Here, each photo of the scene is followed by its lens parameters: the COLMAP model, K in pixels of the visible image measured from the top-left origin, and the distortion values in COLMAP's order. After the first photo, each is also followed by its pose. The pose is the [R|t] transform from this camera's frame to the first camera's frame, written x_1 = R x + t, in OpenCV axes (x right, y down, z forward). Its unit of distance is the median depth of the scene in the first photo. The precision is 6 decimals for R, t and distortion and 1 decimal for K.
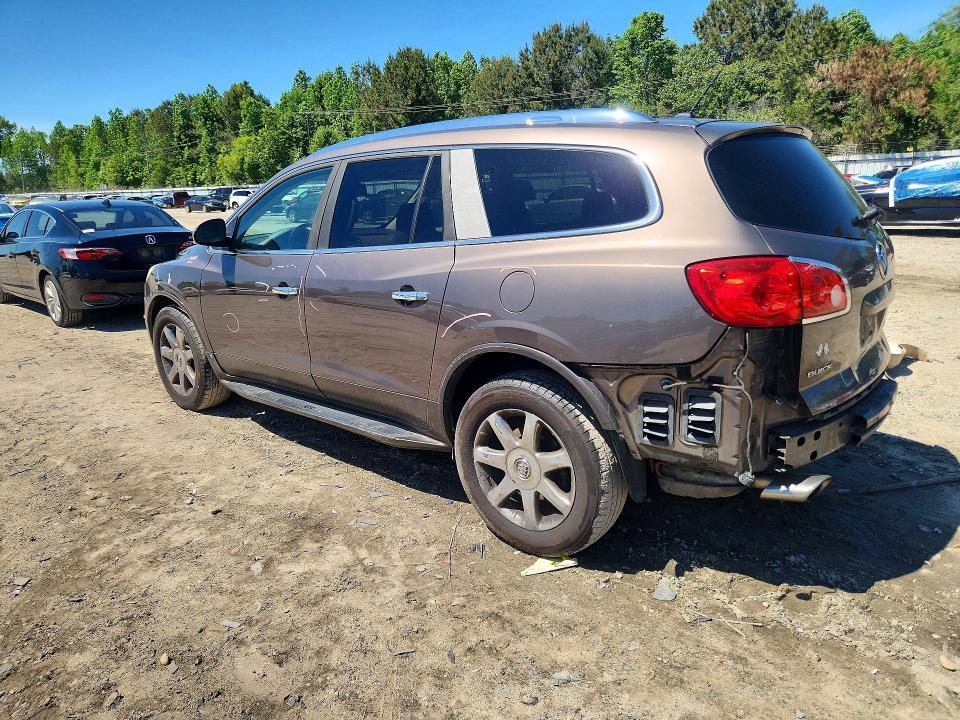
lens RADIAL K [[698.5, 0, 480.0], [0, 698.5, 360.0], [0, 0, 1]] dist [0.067288, -0.064482]
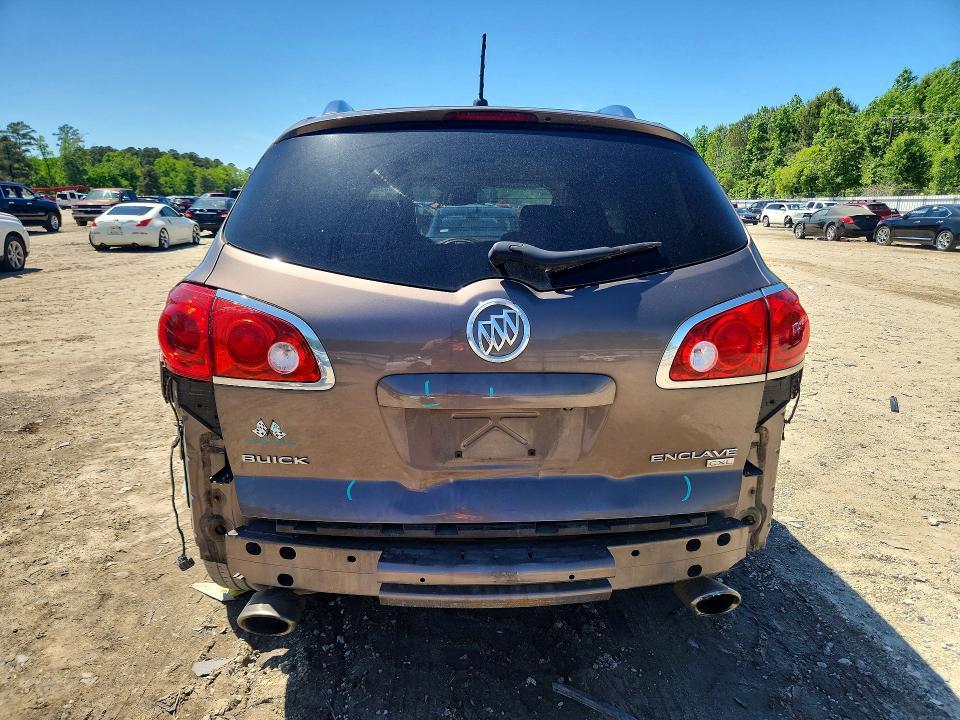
lens RADIAL K [[698.5, 0, 480.0], [0, 698.5, 360.0], [0, 0, 1]] dist [0.067288, -0.064482]
pose [[0.663173, 0.196202, -0.722292, 0.104384], [-0.208844, 0.975209, 0.073153, -0.016643], [0.718739, 0.102333, 0.687708, 0.061737]]
